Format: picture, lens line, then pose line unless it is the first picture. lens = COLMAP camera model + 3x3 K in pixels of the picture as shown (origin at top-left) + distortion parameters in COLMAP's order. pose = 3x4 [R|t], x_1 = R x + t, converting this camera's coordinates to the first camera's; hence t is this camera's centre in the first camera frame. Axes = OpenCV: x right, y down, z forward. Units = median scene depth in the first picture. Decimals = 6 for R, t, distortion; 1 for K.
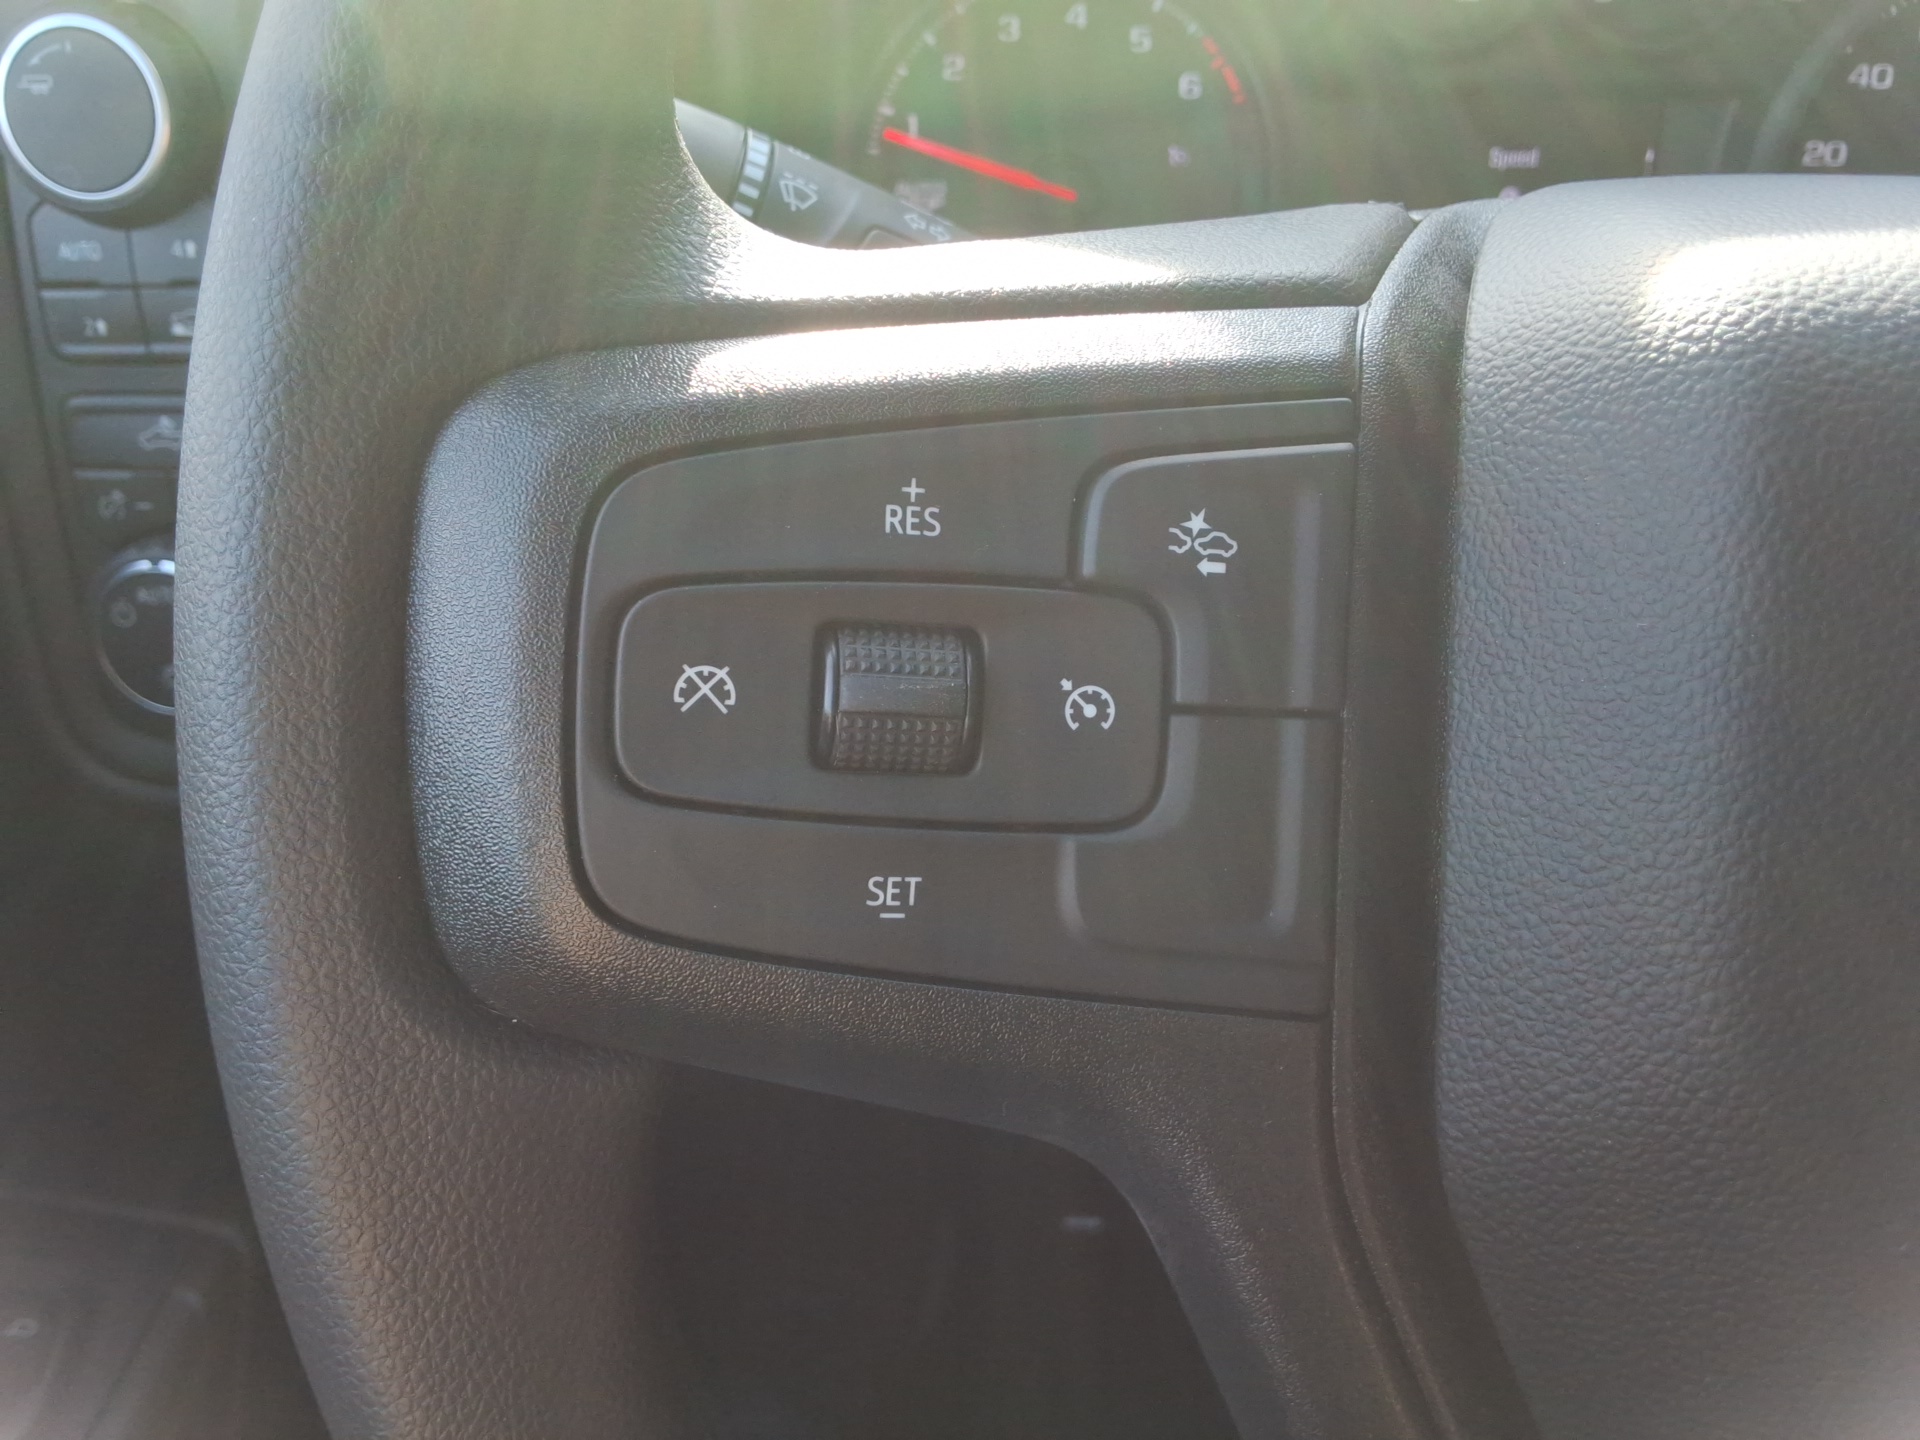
lens RADIAL K [[1687.9, 0, 970.5], [0, 1687.9, 708.1], [0, 0, 1]] dist [0.016190, -0.028097]
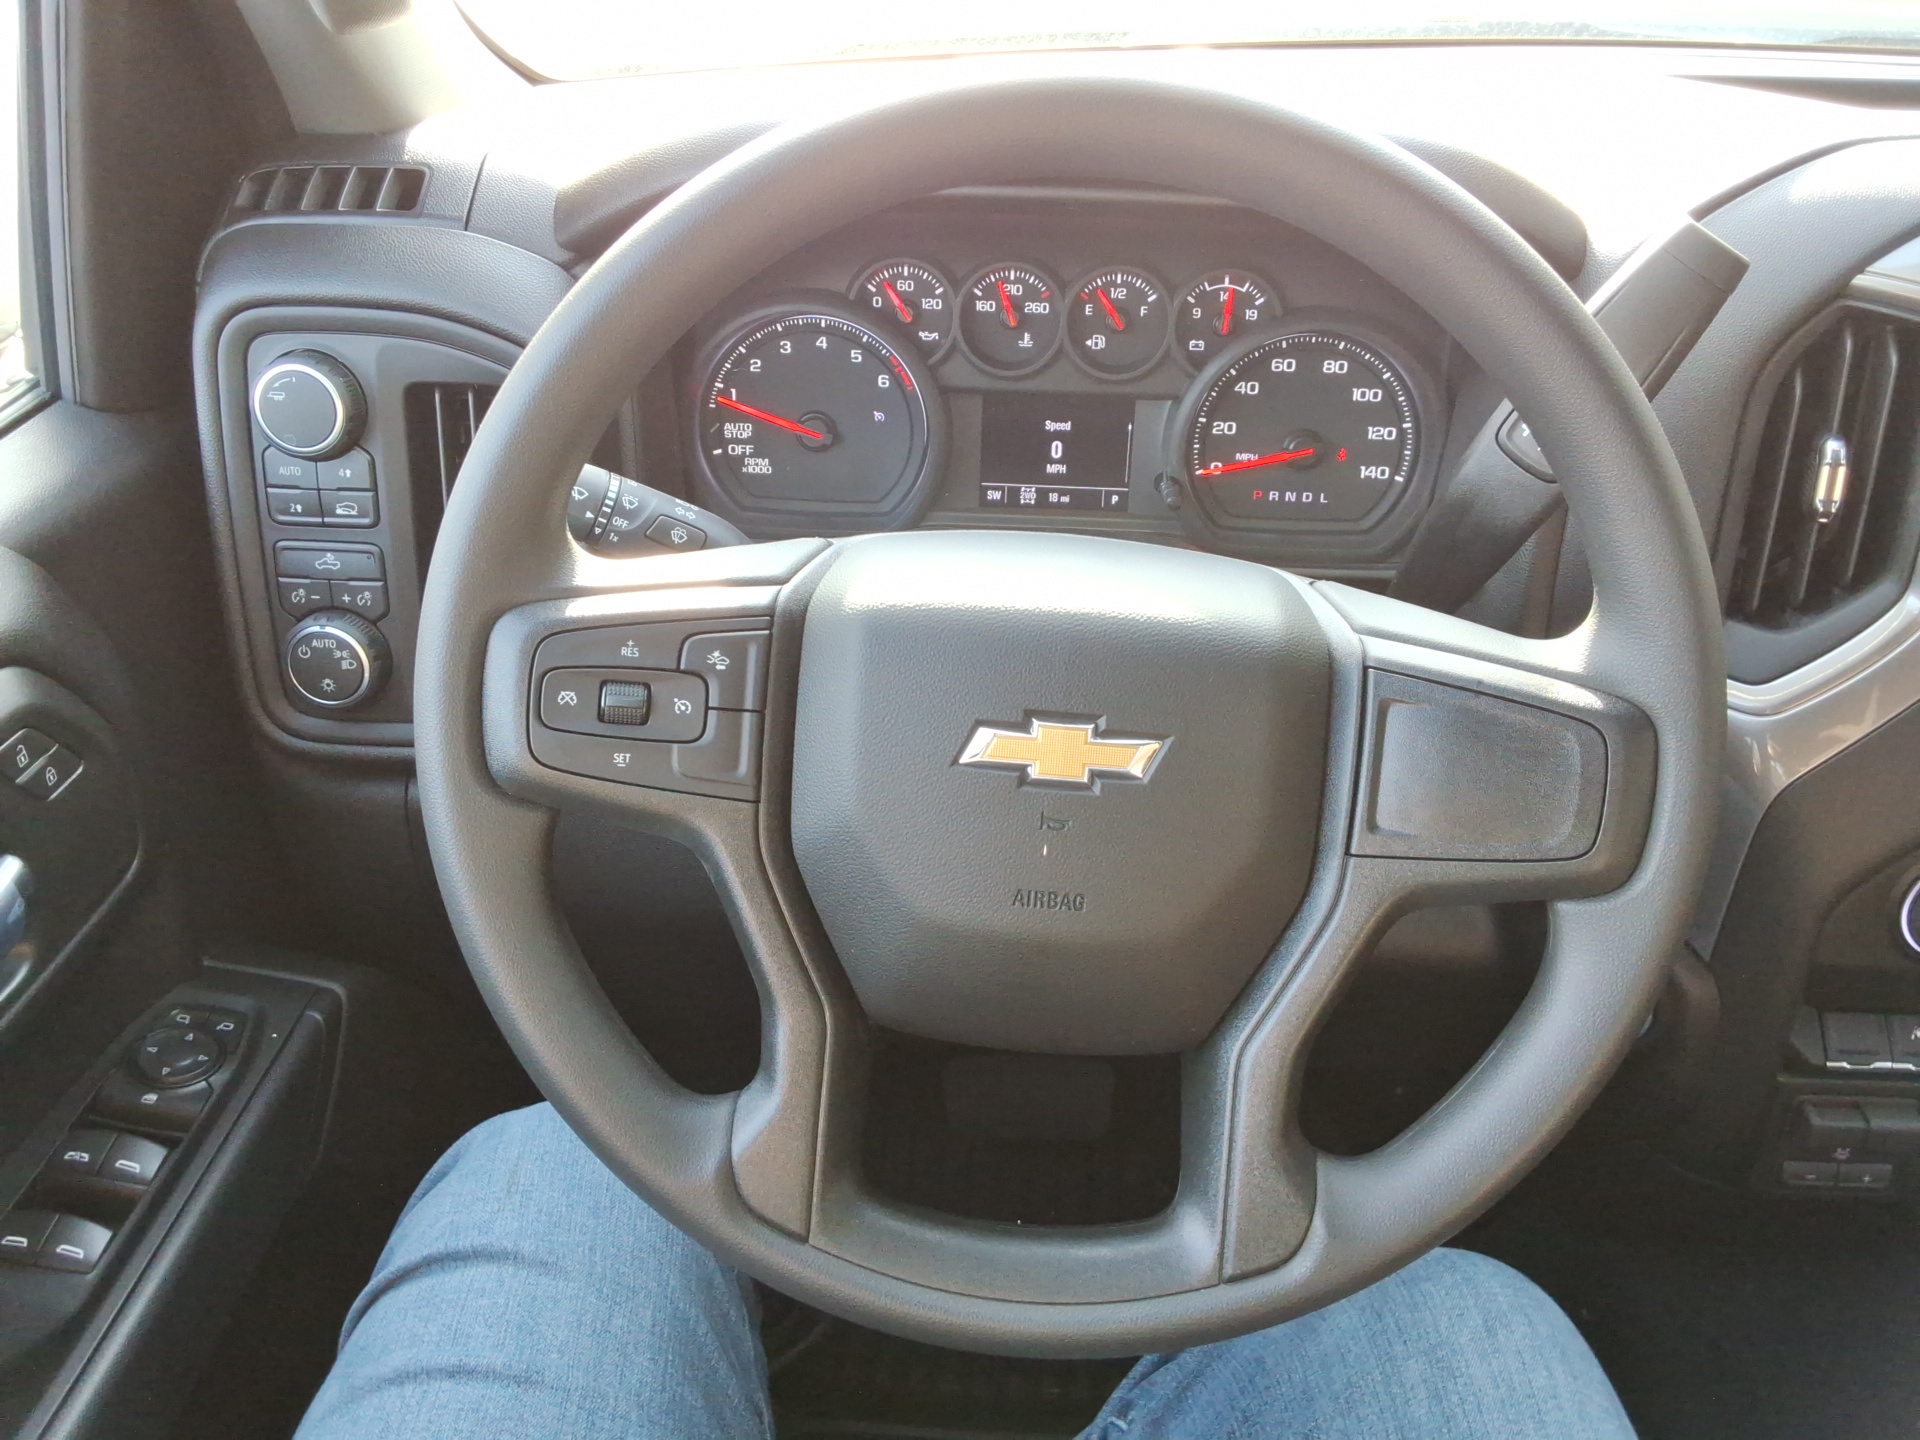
lens RADIAL K [[1565.4, 0, 957.9], [0, 1565.4, 716.7], [0, 0, 1]] dist [0.098919, -0.147461]
pose [[0.999357, 0.027067, 0.023517, 0.521753], [-0.026922, 0.999616, -0.006486, 0.023335], [-0.023684, 0.005849, 0.999702, -2.075724]]
